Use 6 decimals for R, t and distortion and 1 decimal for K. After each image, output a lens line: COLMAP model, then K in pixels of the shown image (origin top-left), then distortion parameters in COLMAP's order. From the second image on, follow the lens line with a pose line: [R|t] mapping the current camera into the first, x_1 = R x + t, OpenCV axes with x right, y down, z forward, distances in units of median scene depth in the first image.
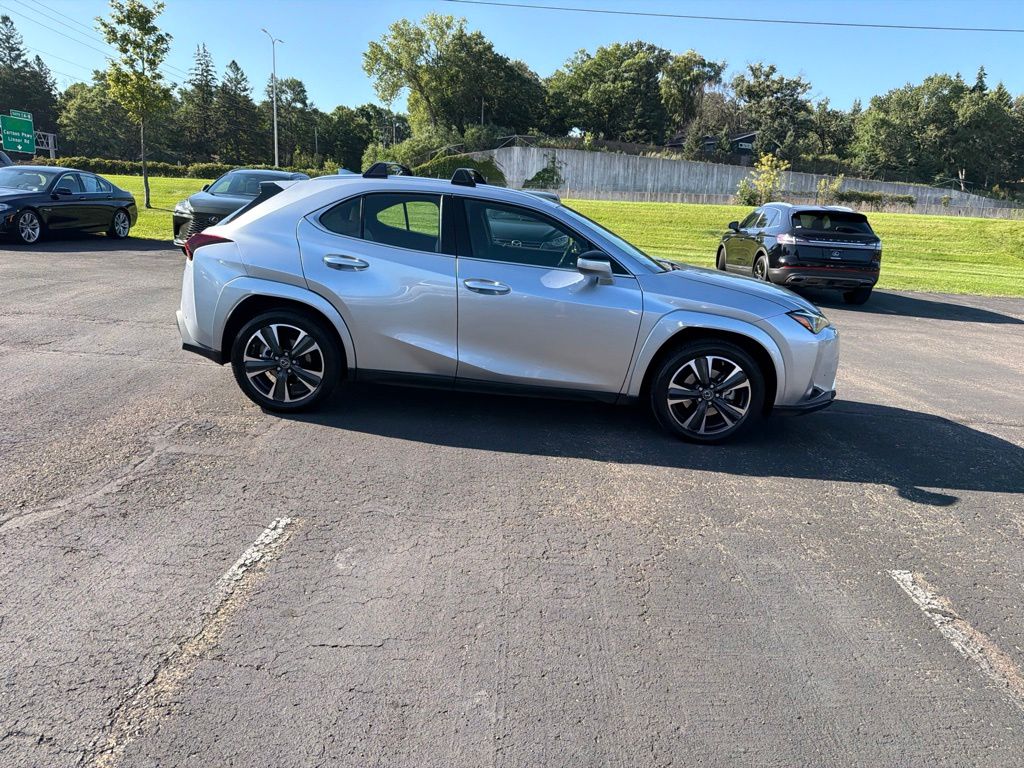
lens RADIAL K [[720.3, 0, 516.7], [0, 720.3, 382.1], [0, 0, 1]] dist [0.014494, -0.015993]
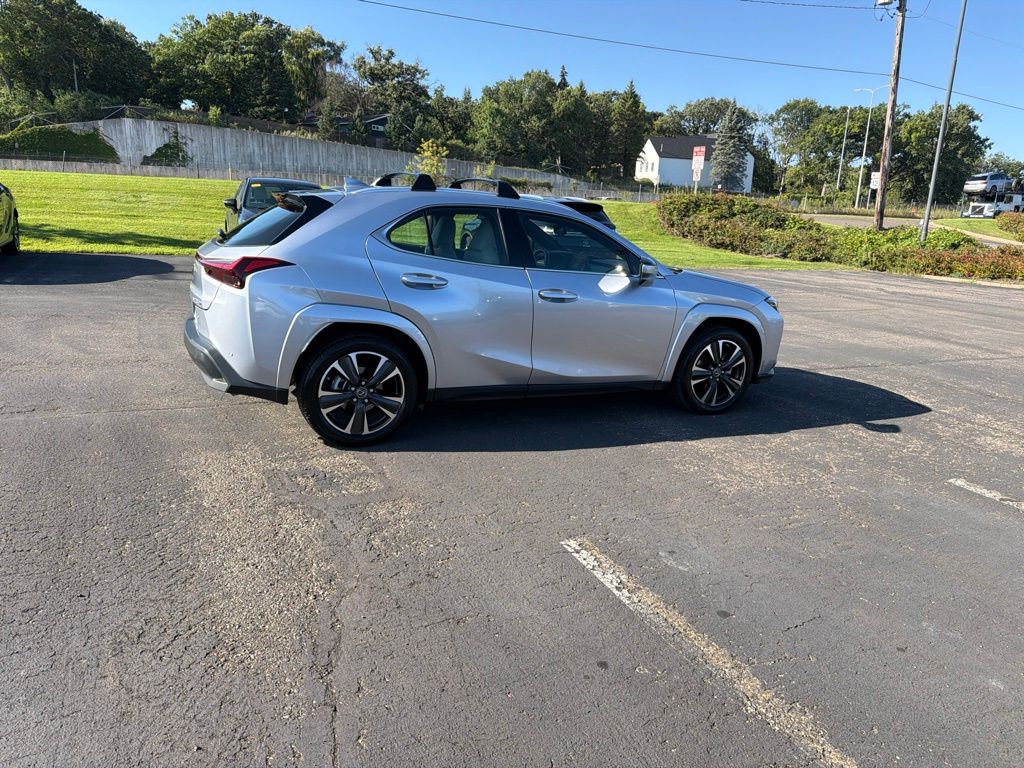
lens RADIAL K [[716.5, 0, 513.8], [0, 716.5, 385.7], [0, 0, 1]] dist [0.035171, -0.046898]
pose [[0.882732, -0.126649, 0.452488, -0.061769], [0.112474, 0.991948, 0.058221, -0.007345], [-0.456218, -0.000500, 0.889868, 0.009864]]
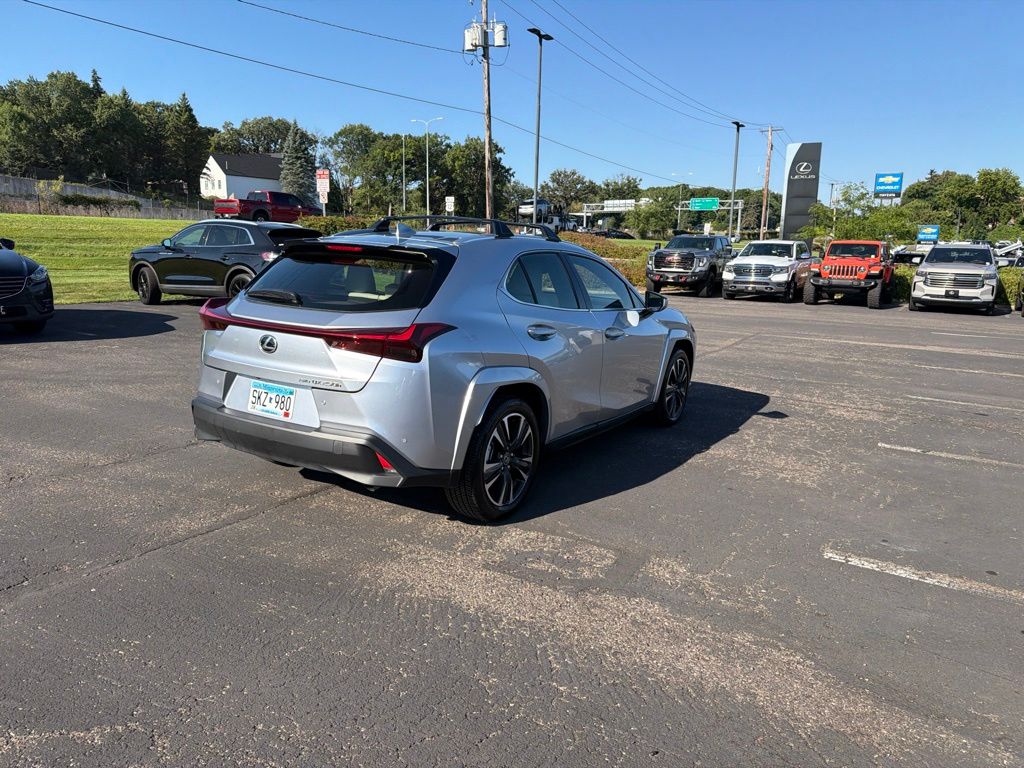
lens RADIAL K [[714.3, 0, 509.9], [0, 714.3, 383.4], [0, 0, 1]] dist [0.059405, -0.079042]
pose [[0.488567, -0.207127, 0.847585, -0.110703], [0.202632, 0.971791, 0.120677, -0.023308], [-0.848671, 0.112789, 0.516755, 0.060438]]
